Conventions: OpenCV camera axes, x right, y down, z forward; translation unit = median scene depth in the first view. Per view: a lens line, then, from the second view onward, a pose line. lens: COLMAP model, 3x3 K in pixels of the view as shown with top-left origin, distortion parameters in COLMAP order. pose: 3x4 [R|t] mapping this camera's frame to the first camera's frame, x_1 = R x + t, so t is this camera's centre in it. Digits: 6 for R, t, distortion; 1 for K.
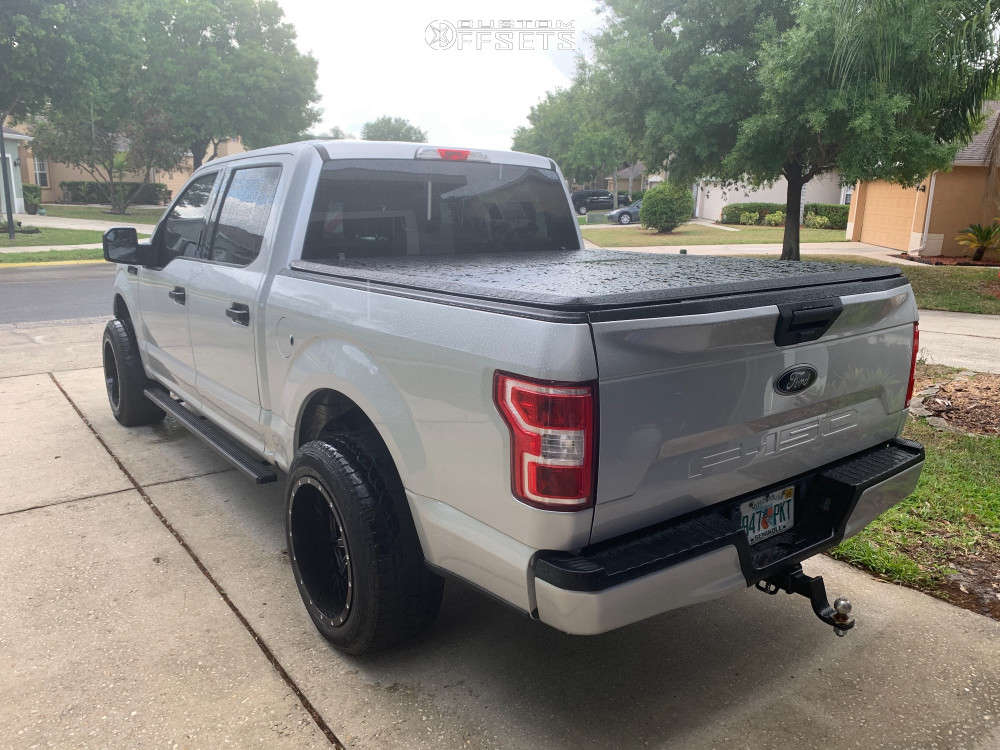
lens RADIAL K [[762.3, 0, 500.0], [0, 762.3, 375.0], [0, 0, 1]] dist [-0.003337, -0.000584]
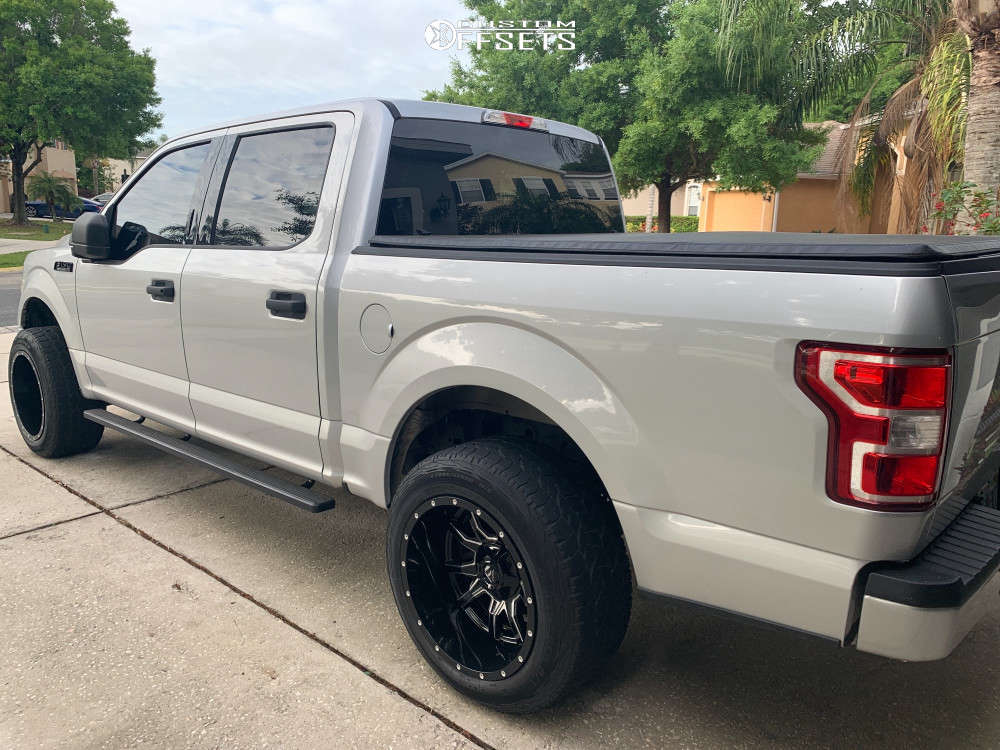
lens RADIAL K [[766.5, 0, 500.0], [0, 766.5, 375.0], [0, 0, 1]] dist [0.009309, 0.007459]
pose [[0.981637, -0.040570, 0.186394, -0.089584], [0.043894, 0.998942, -0.013738, 0.004993], [-0.185640, 0.021667, 0.982379, 0.050254]]
